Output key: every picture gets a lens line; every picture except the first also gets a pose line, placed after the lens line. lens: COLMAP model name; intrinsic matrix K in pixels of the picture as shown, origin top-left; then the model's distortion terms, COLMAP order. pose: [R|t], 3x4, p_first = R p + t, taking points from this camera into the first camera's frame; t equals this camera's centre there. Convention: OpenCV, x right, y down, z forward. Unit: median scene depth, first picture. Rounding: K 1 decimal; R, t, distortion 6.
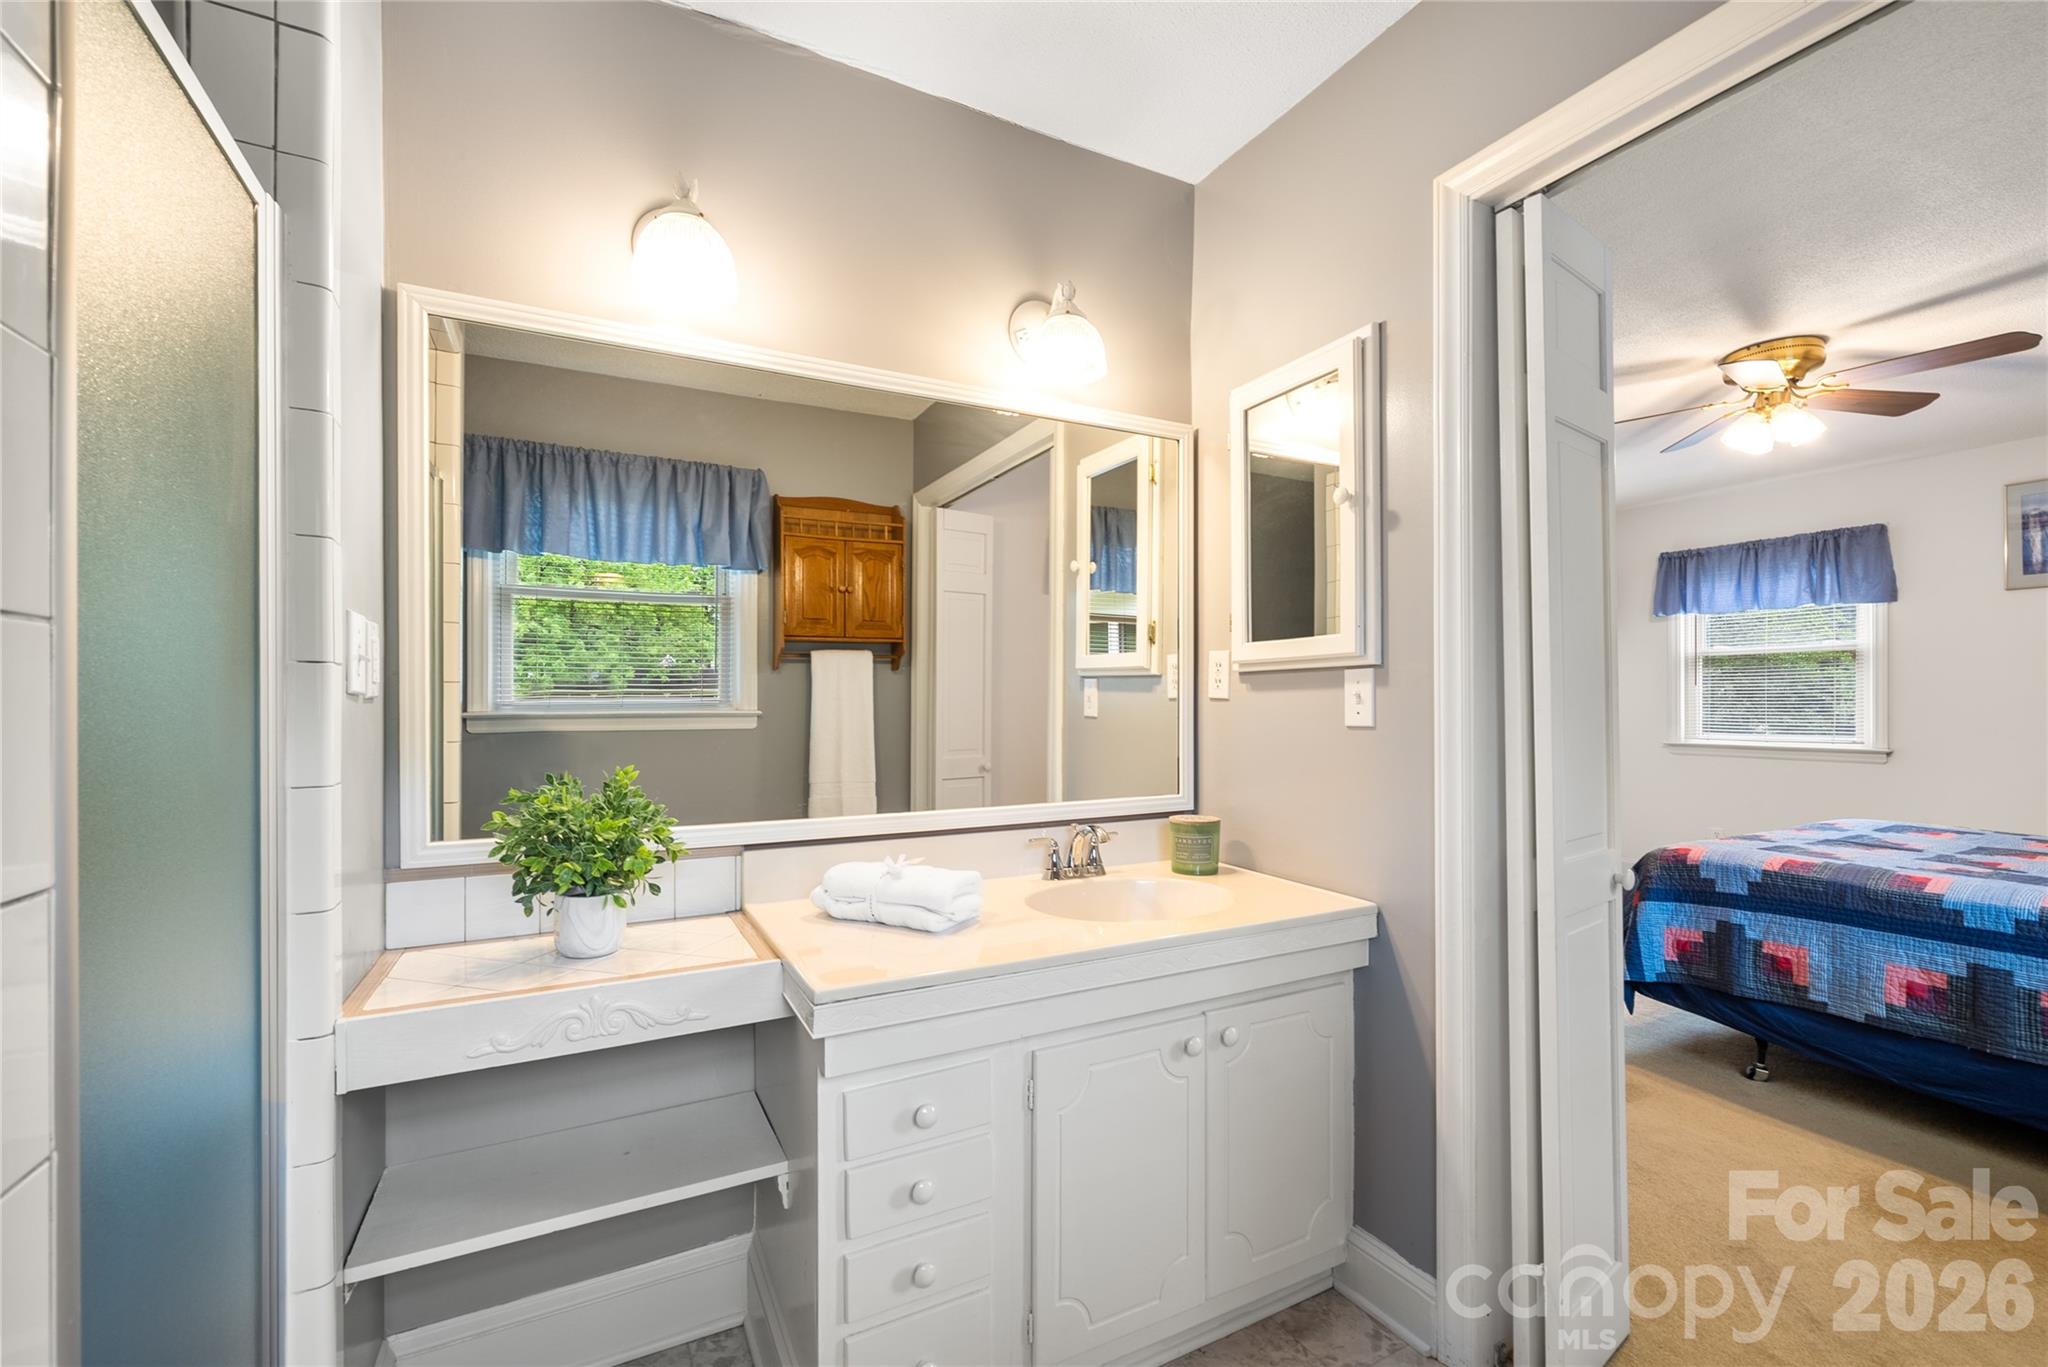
lens RADIAL K [[859.7, 0, 1019.1], [0, 859.7, 696.3], [0, 0, 1]] dist [-0.008208, 0.000667]
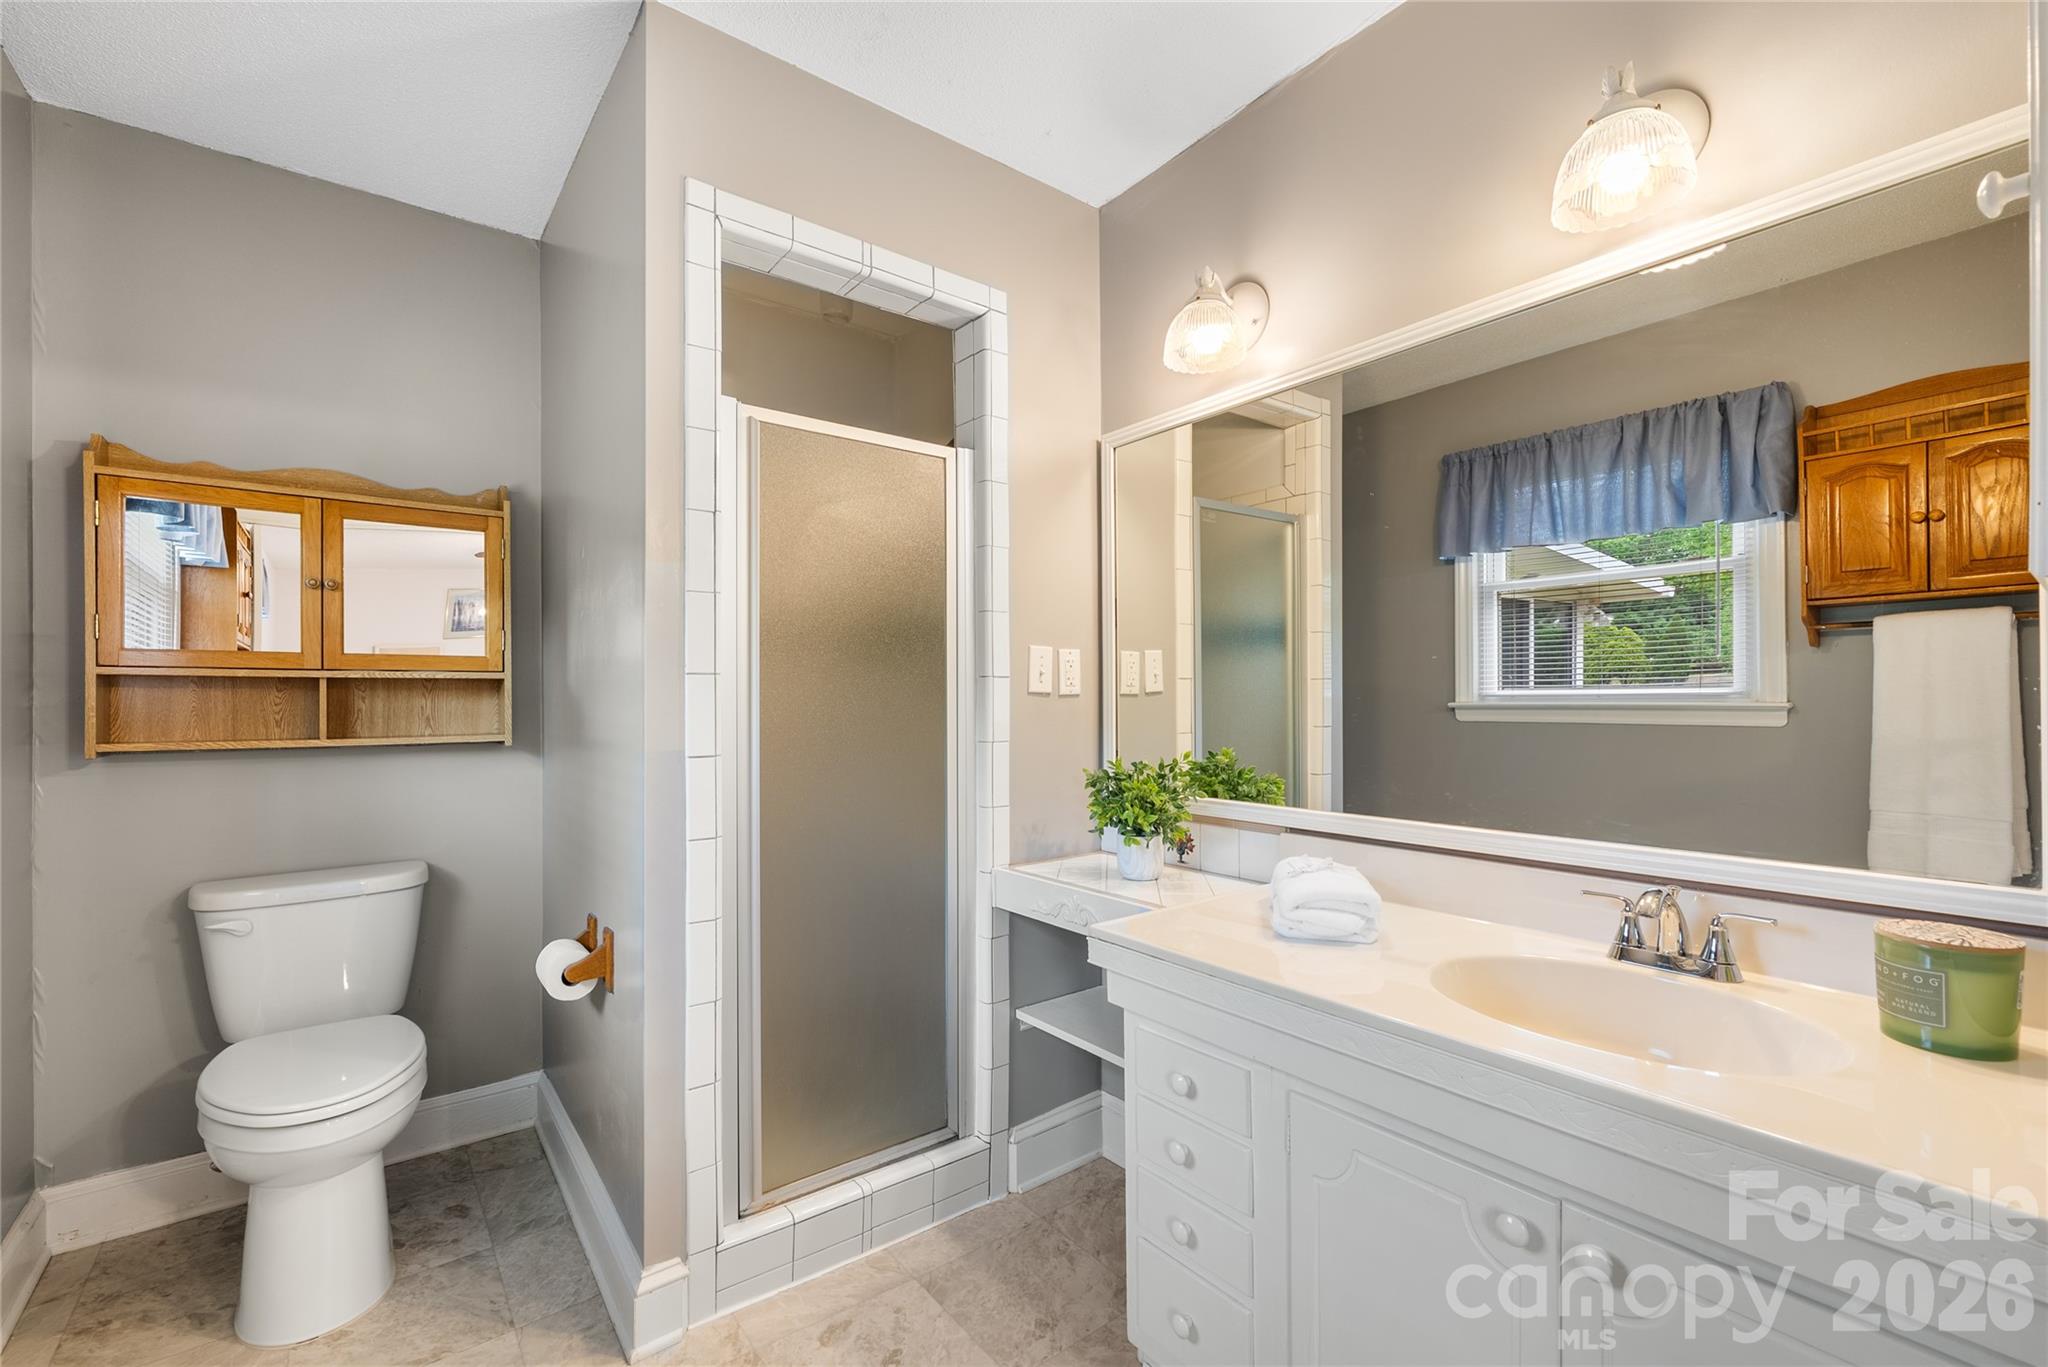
lens RADIAL K [[859.7, 0, 1016.1], [0, 859.7, 689.5], [0, 0, 1]] dist [-0.008208, 0.000667]
pose [[0.167266, -0.007215, -0.985885, 0.328700], [0.013401, 0.999897, -0.005044, -0.000296], [0.985821, -0.012368, 0.167345, 0.224522]]
